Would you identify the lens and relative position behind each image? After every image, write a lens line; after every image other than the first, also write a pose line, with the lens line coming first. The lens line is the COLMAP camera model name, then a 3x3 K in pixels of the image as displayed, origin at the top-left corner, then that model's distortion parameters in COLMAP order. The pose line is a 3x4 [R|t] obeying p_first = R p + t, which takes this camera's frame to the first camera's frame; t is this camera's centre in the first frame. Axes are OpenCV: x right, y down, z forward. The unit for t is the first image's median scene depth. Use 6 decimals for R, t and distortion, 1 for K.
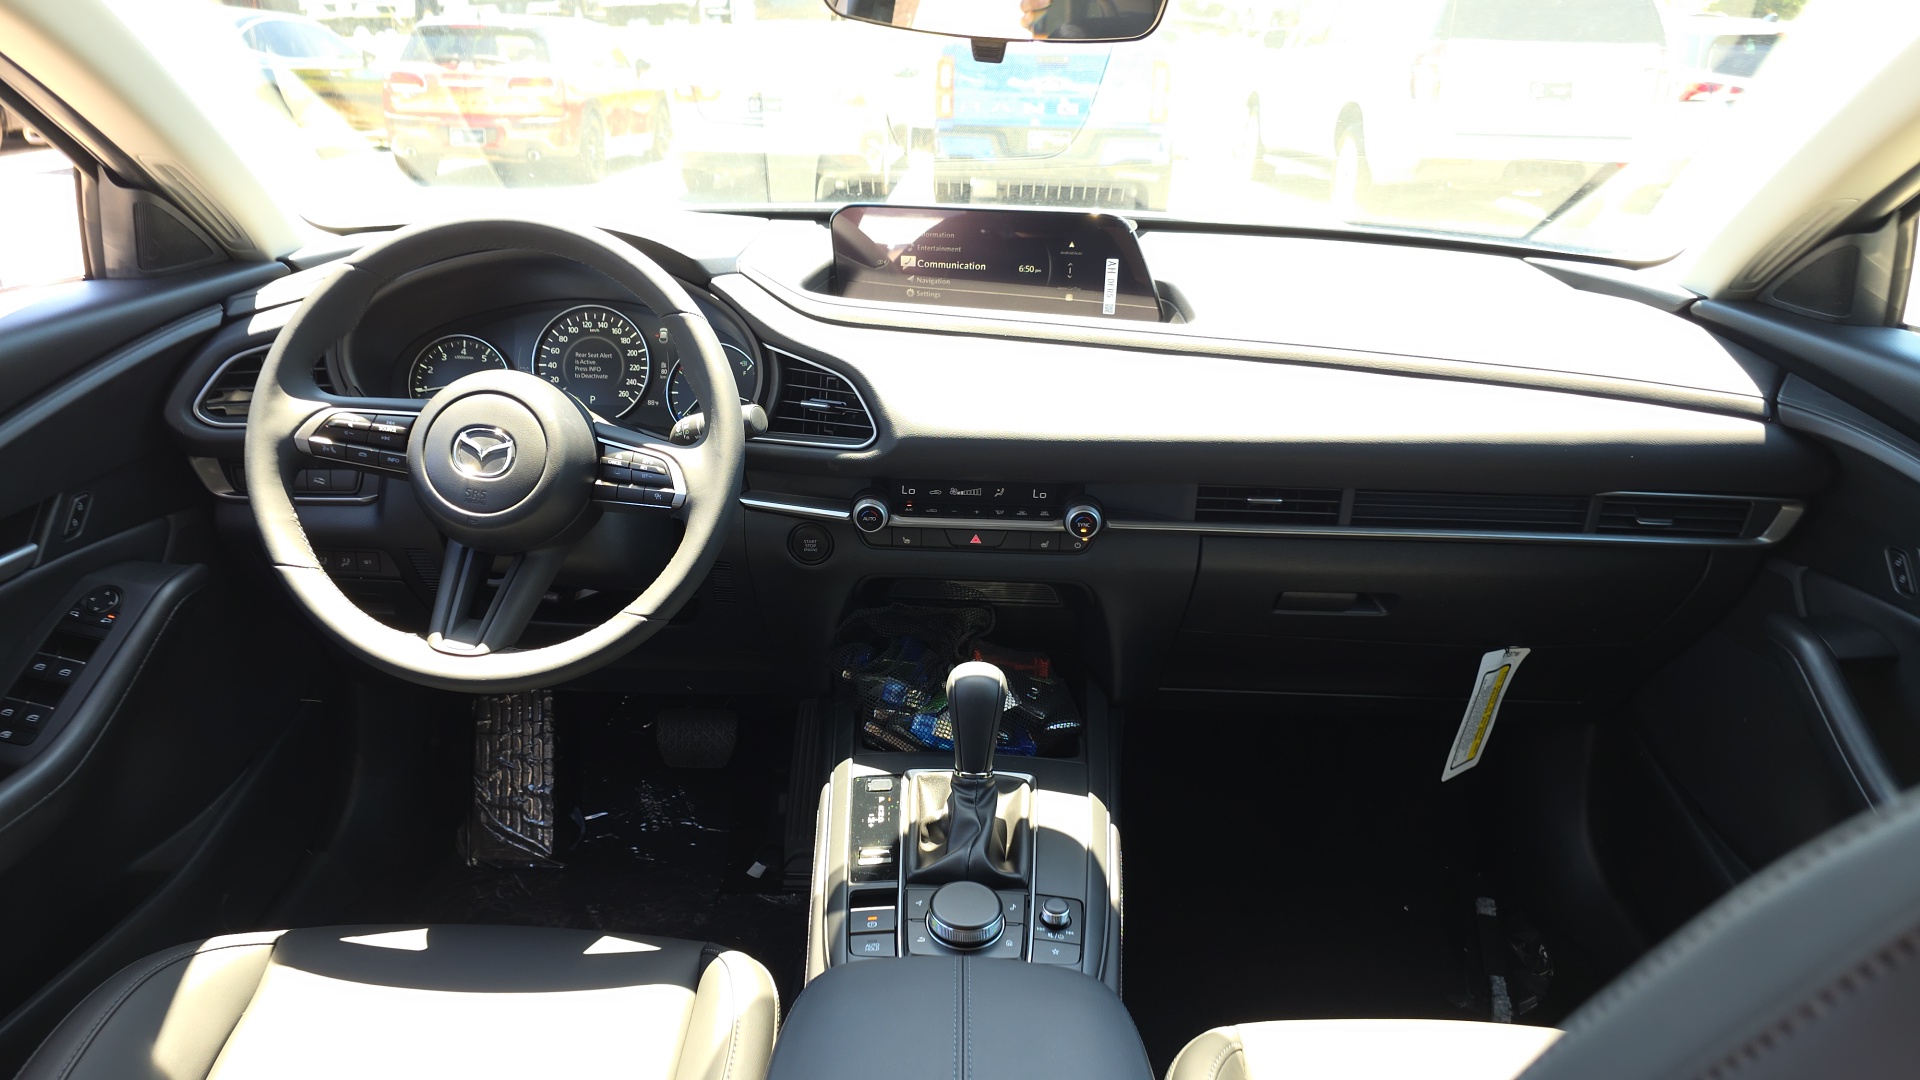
lens RADIAL K [[1299.9, 0, 945.4], [0, 1299.9, 550.4], [0, 0, 1]] dist [0.069049, -0.071760]
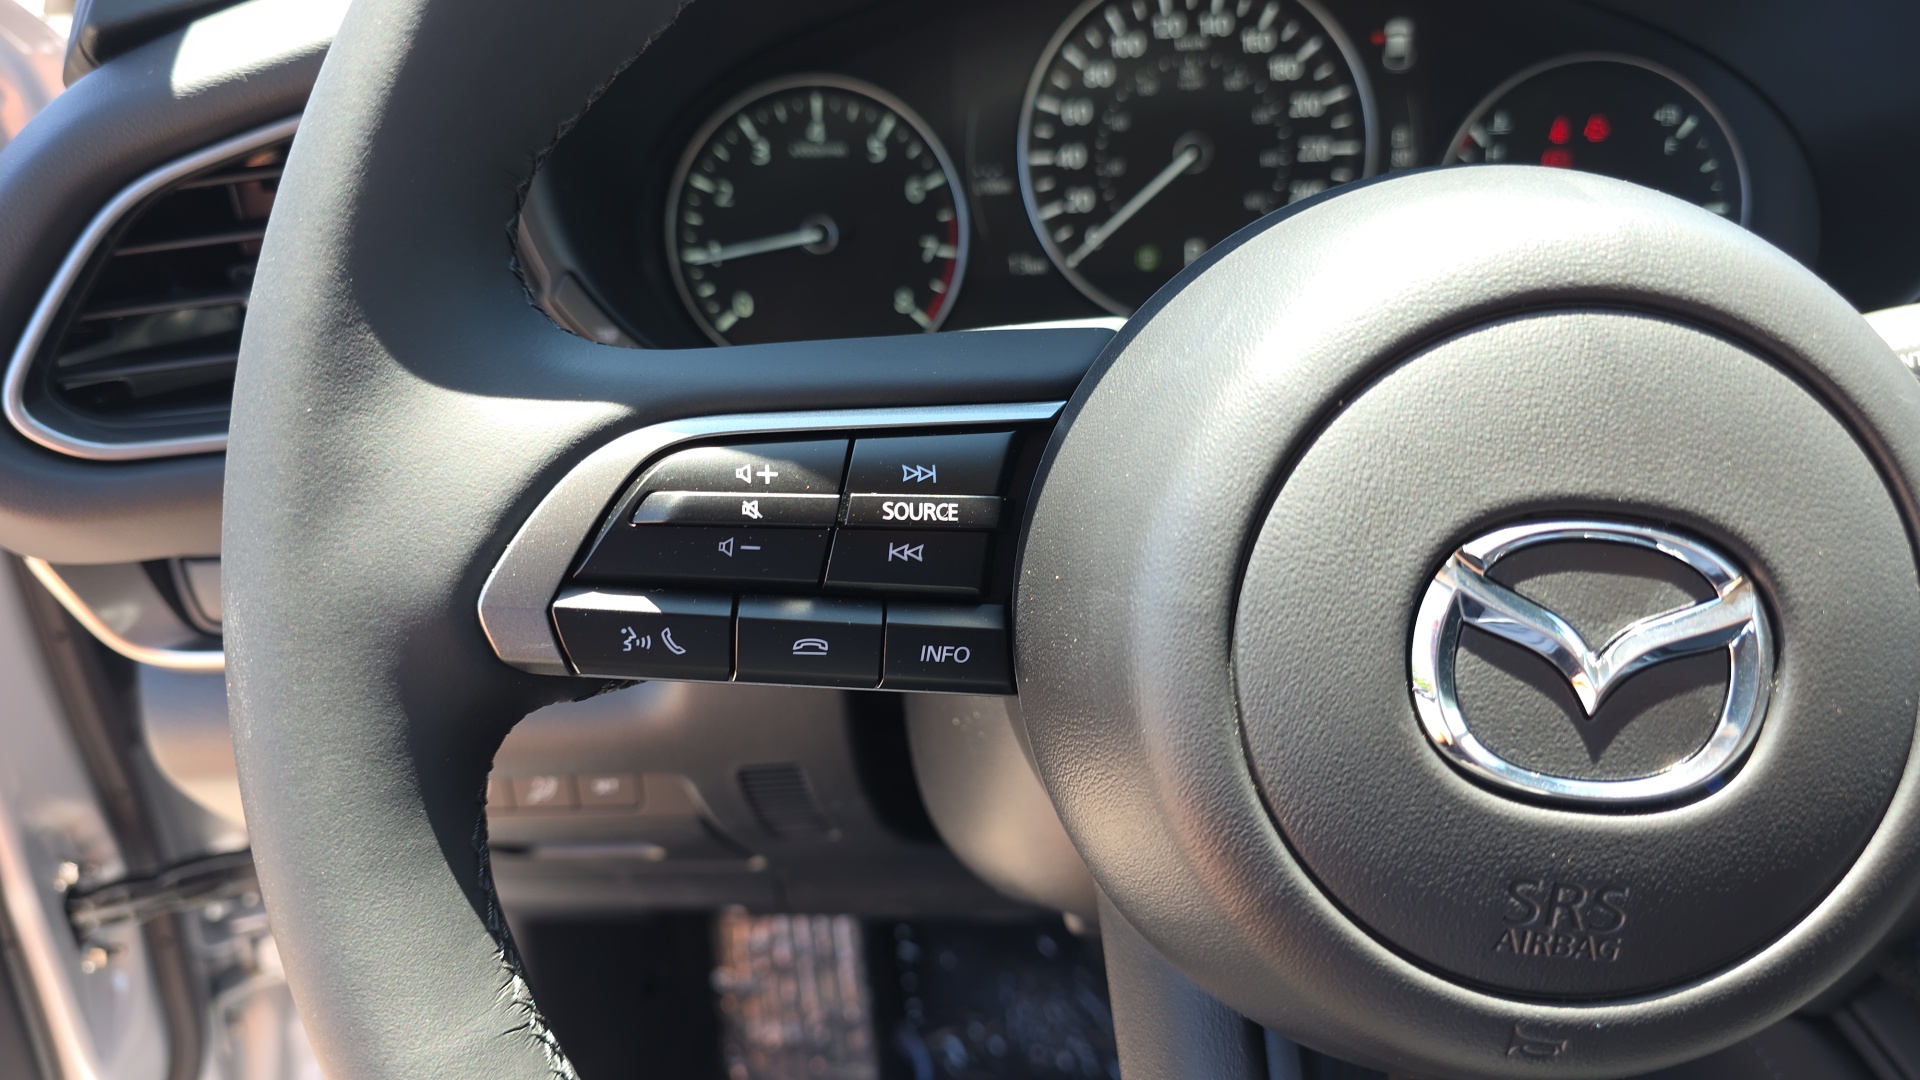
lens RADIAL K [[1326.6, 0, 927.2], [0, 1326.6, 520.8], [0, 0, 1]] dist [0.061352, -0.136132]
pose [[0.998374, -0.056725, -0.005627, -0.376836], [0.056985, 0.990630, 0.124120, -0.103357], [-0.001466, -0.124239, 0.992251, 0.715374]]
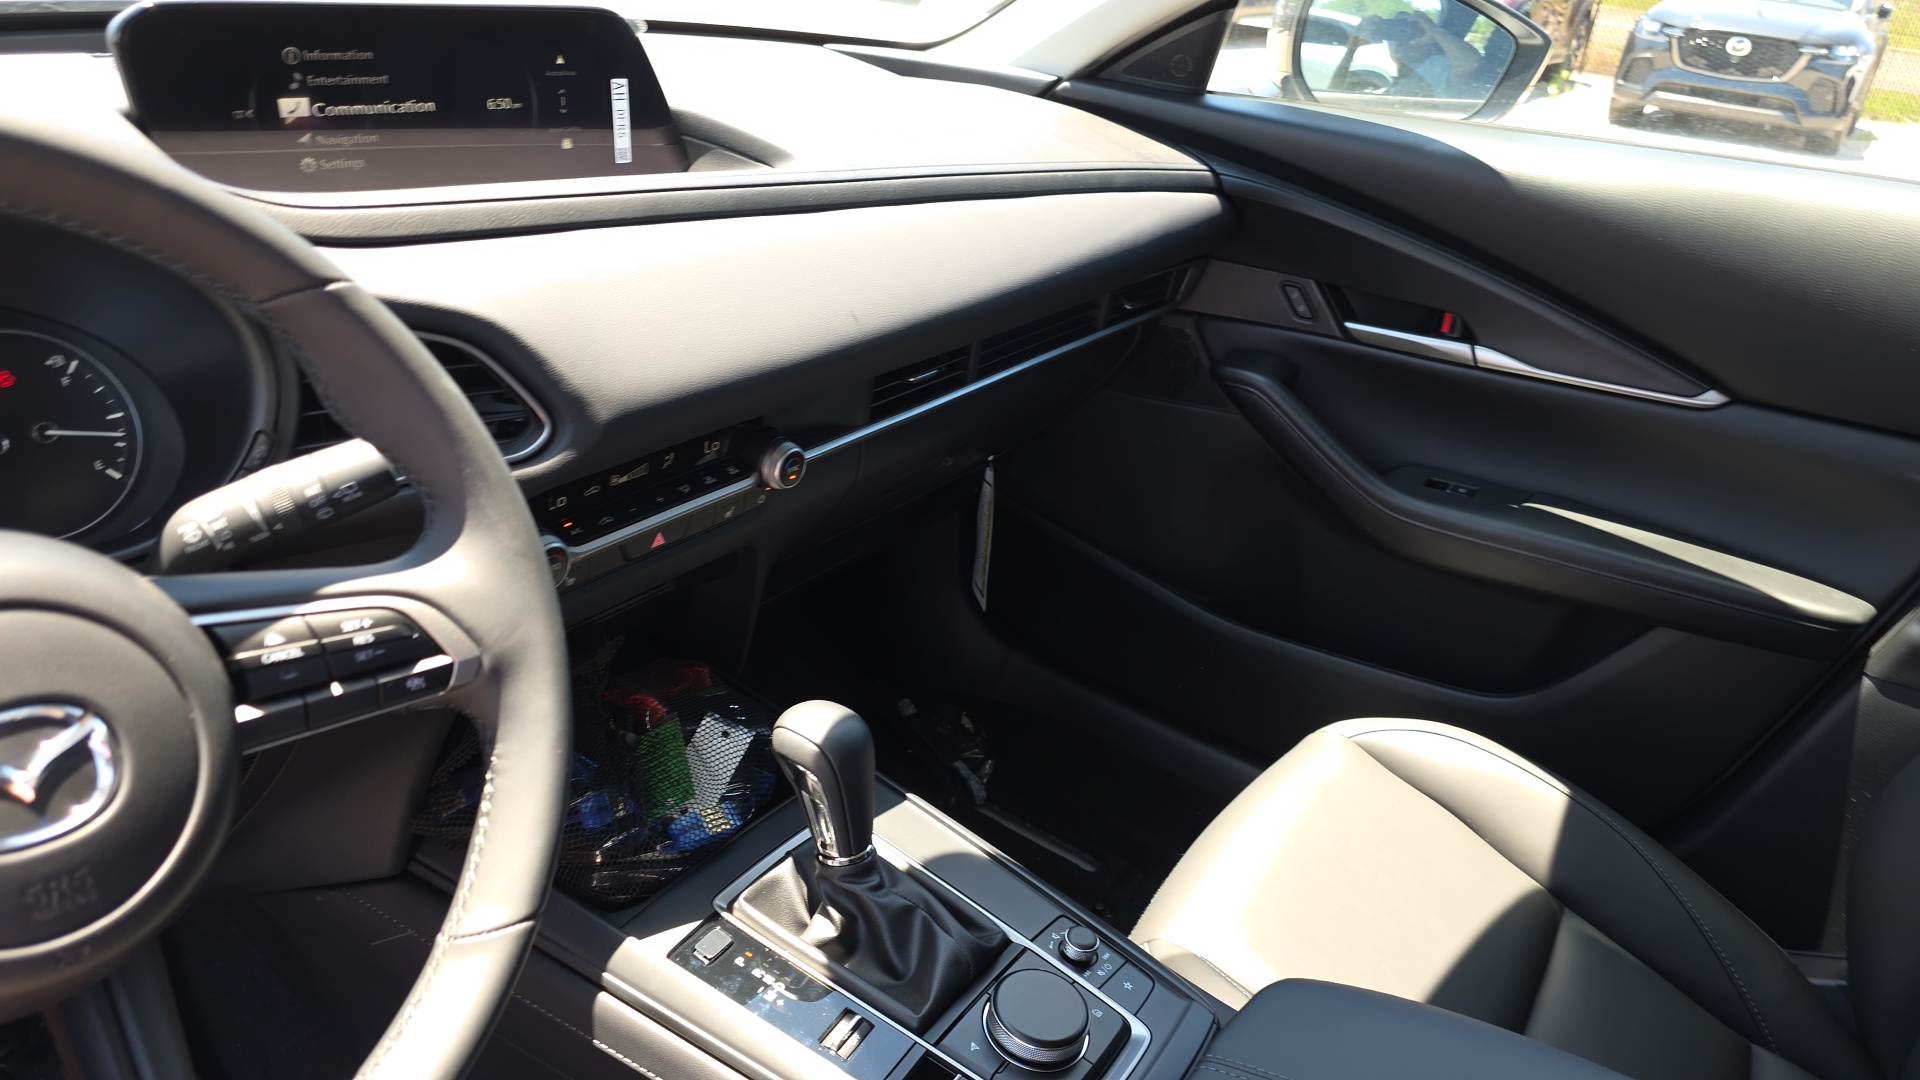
lens RADIAL K [[1306.4, 0, 948.4], [0, 1306.4, 546.7], [0, 0, 1]] dist [0.045749, -0.063930]
pose [[0.537835, -0.348102, 0.767827, -0.406063], [0.218158, 0.937217, 0.272085, -0.152744], [-0.814334, 0.021171, 0.580010, 0.502319]]
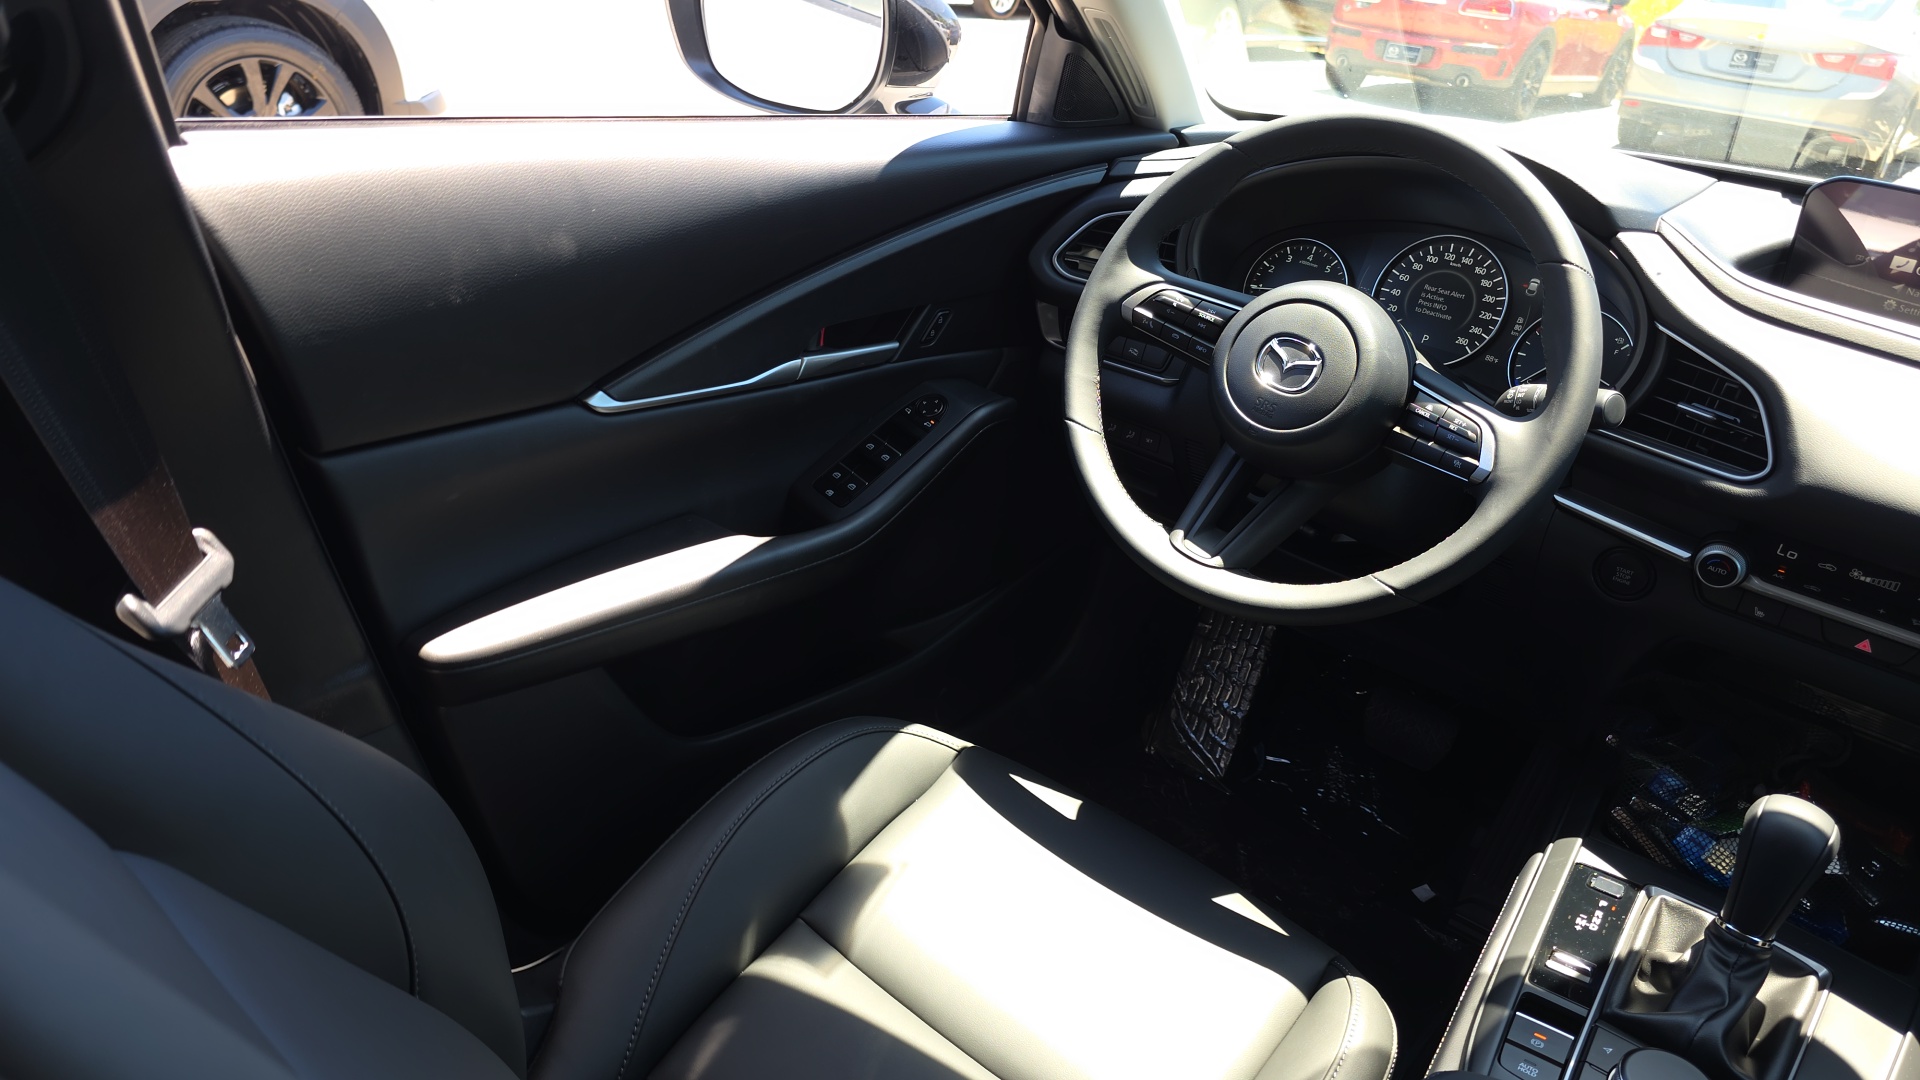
lens RADIAL K [[1306.7, 0, 947.6], [0, 1306.7, 530.3], [0, 0, 1]] dist [0.066858, -0.067849]
pose [[0.789154, 0.324609, -0.521406, -0.015590], [-0.304639, 0.944012, 0.126635, -0.006664], [0.533321, 0.058906, 0.843860, 0.076065]]
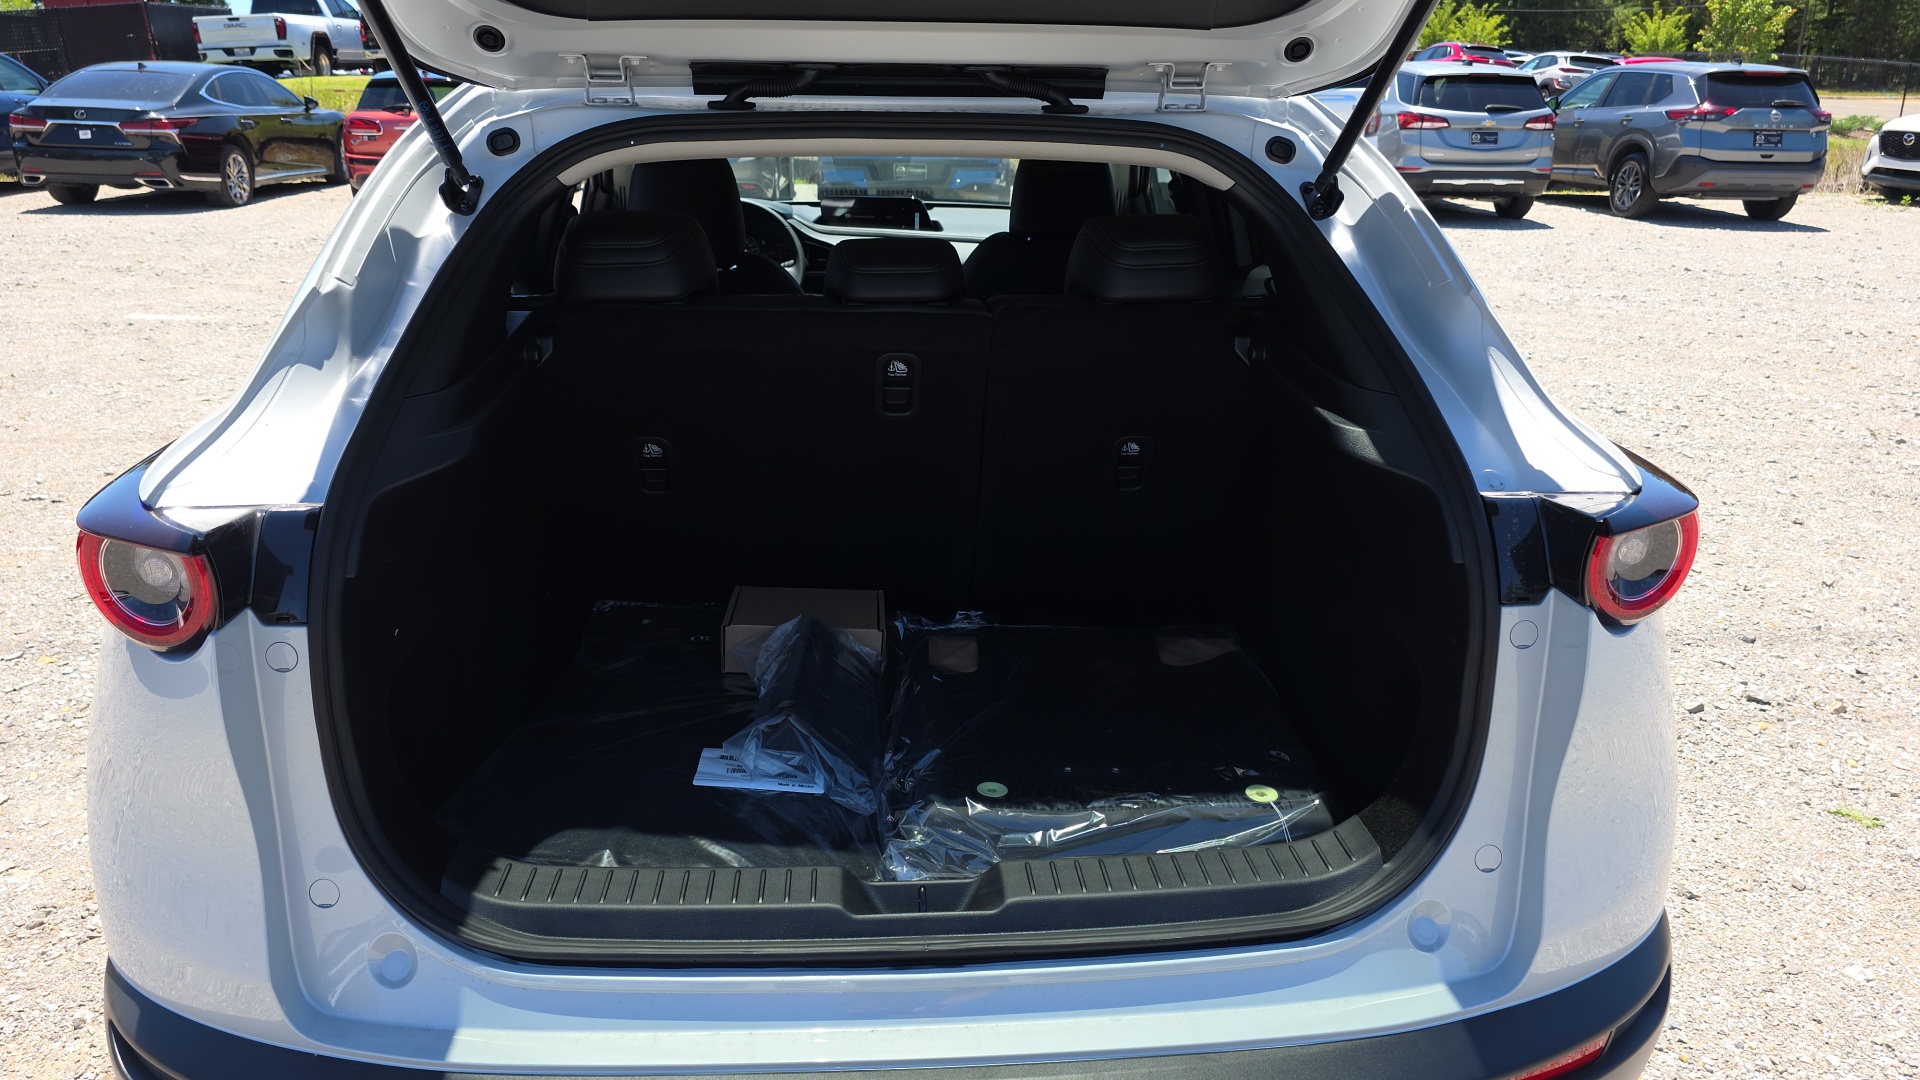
lens RADIAL K [[1306.7, 0, 947.6], [0, 1306.7, 530.3], [0, 0, 1]] dist [0.066858, -0.067849]
pose [[0.995408, -0.043276, 0.085377, -0.081641], [0.046009, 0.998481, -0.030308, 0.555571], [-0.083935, 0.034097, 0.995888, -1.840602]]
